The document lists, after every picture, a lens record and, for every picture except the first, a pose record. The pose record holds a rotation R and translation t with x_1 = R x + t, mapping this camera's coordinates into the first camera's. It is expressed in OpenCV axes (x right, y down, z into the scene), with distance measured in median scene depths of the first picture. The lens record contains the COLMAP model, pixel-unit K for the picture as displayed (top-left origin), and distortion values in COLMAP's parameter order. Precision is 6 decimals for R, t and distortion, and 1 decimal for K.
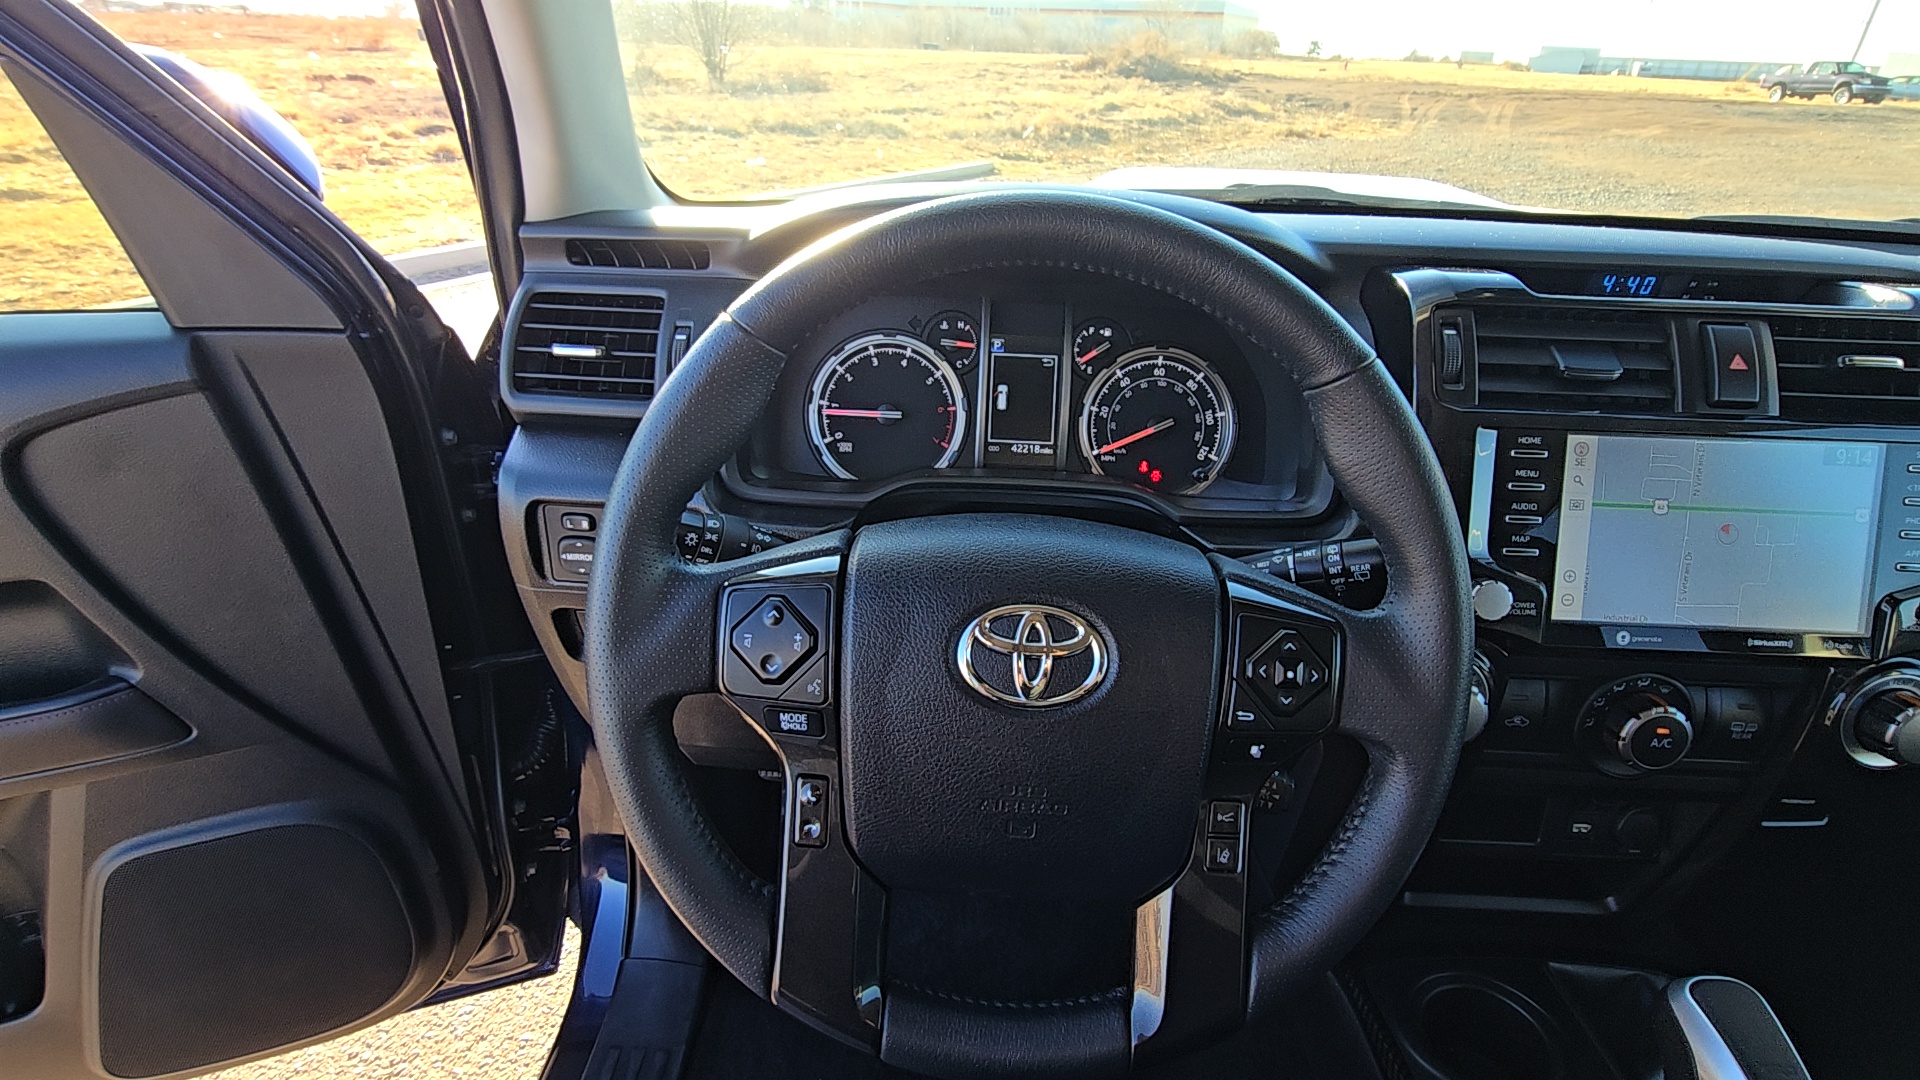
lens RADIAL K [[955.6, 0, 960.0], [0, 955.6, 540.0], [0, 0, 1]] dist [-0.002489, 0.006542]
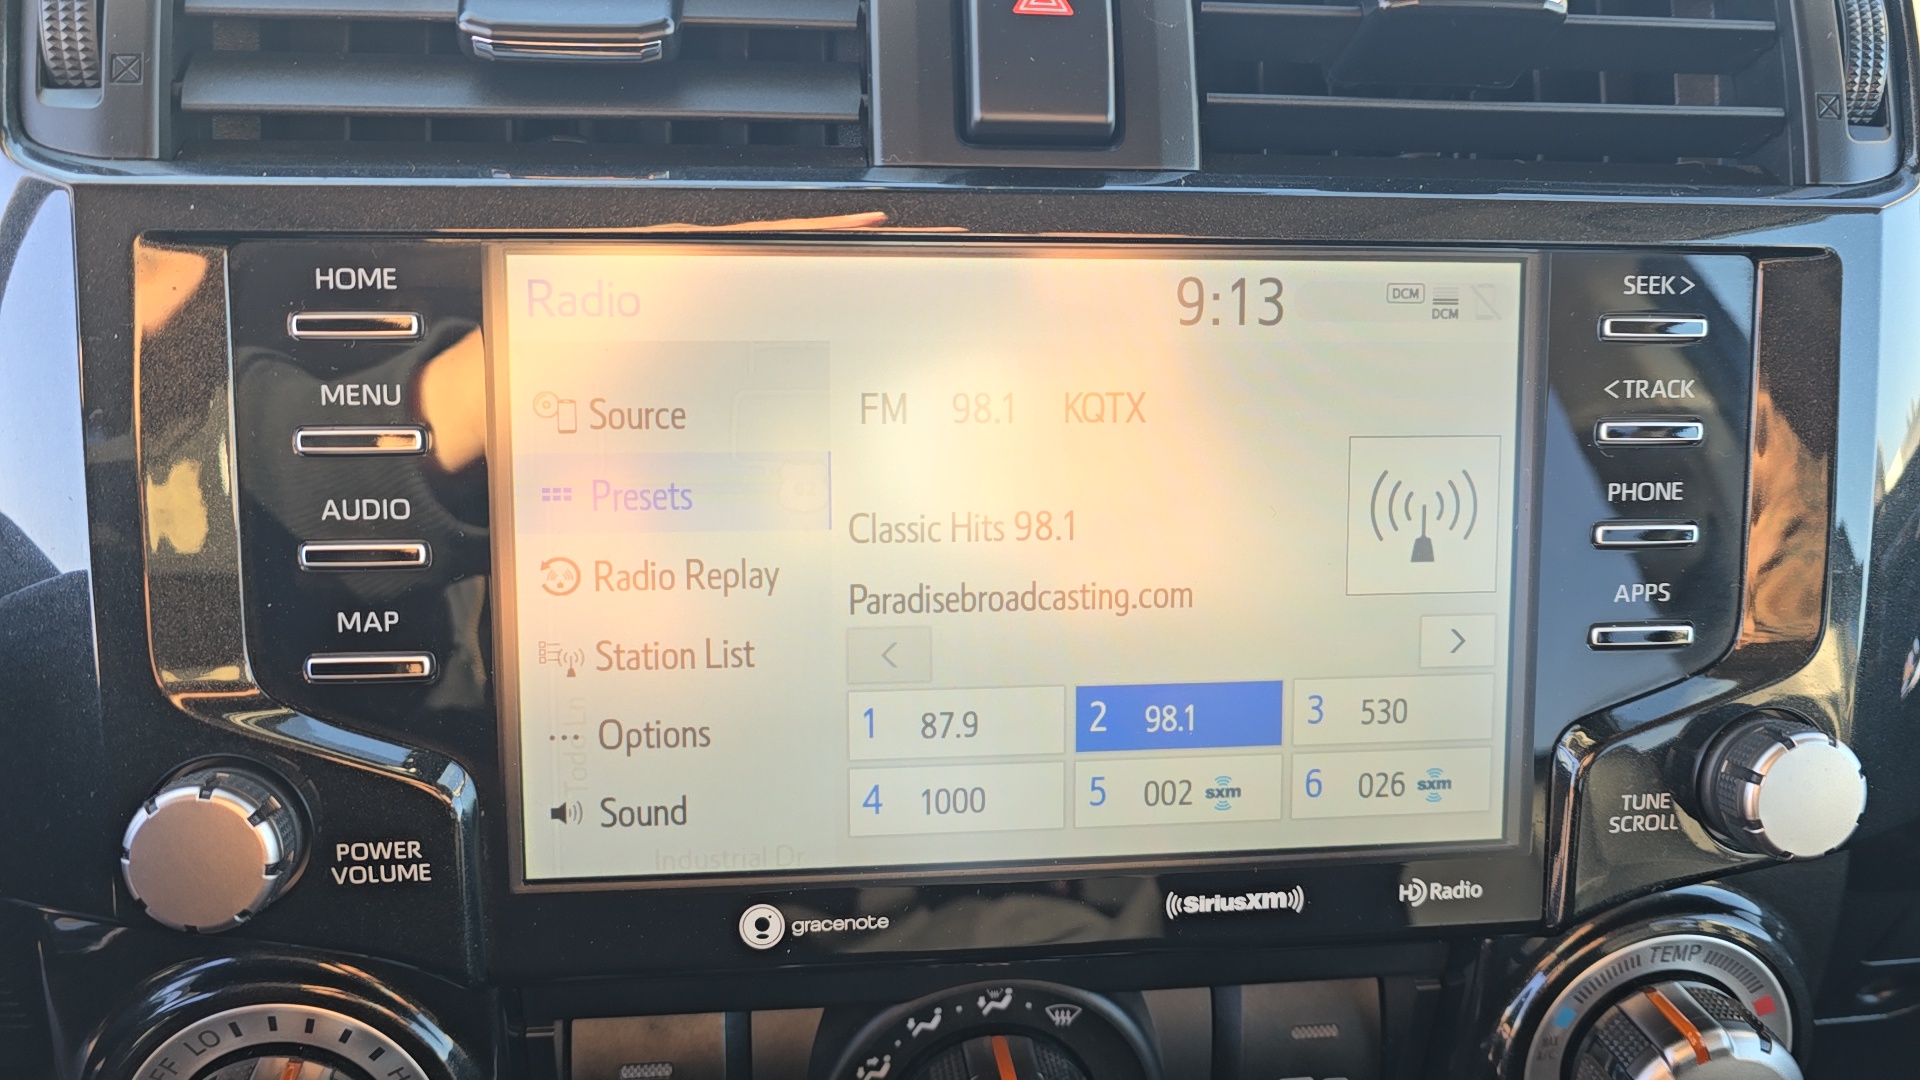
lens RADIAL K [[1554.1, 0, 967.6], [0, 1554.1, 528.9], [0, 0, 1]] dist [-0.012475, -0.005379]
pose [[0.992245, -0.056461, 0.110732, 0.675361], [0.052723, 0.997946, 0.036400, -0.034622], [-0.112560, -0.030279, 0.993184, 0.485798]]
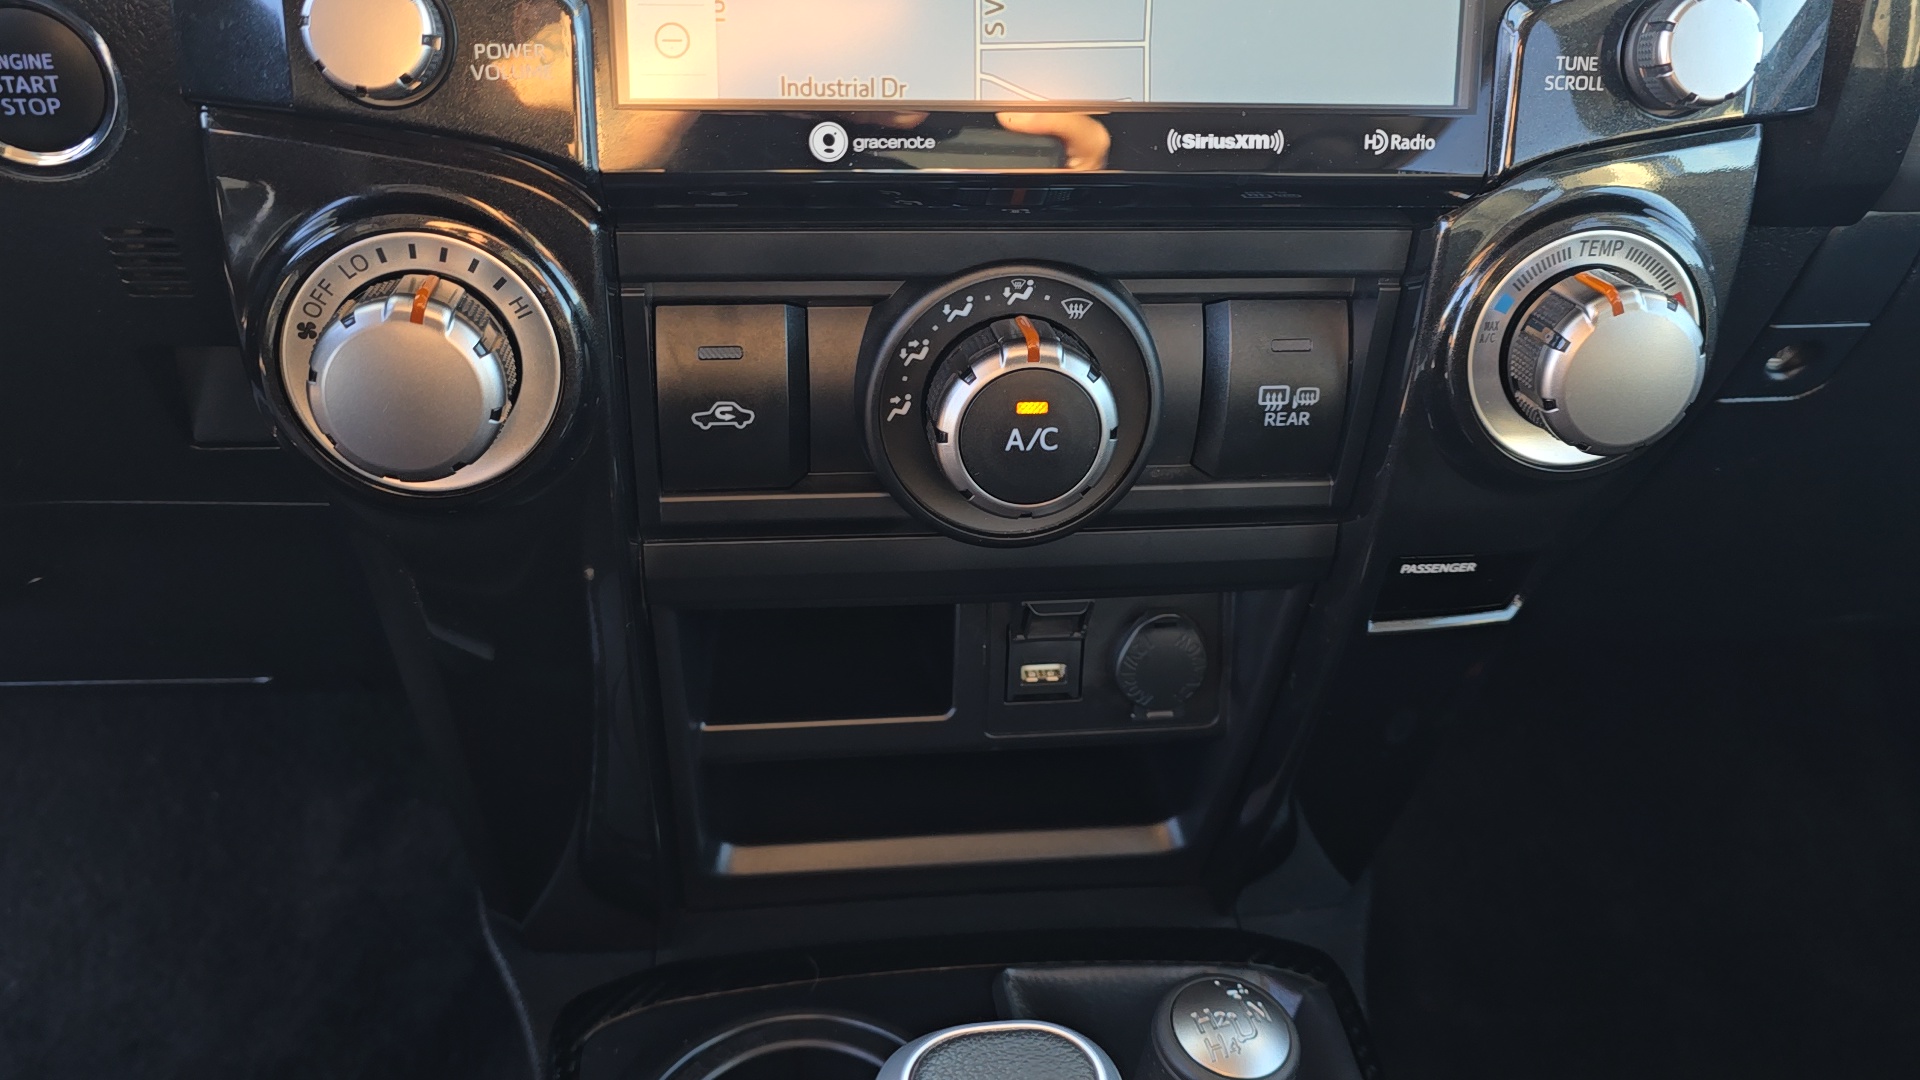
lens RADIAL K [[1554.1, 0, 967.6], [0, 1554.1, 528.9], [0, 0, 1]] dist [-0.012475, -0.005379]
pose [[0.992312, -0.063268, 0.106365, 0.640744], [0.046601, 0.987211, 0.152458, 0.151530], [-0.114651, -0.146329, 0.982570, 0.381084]]
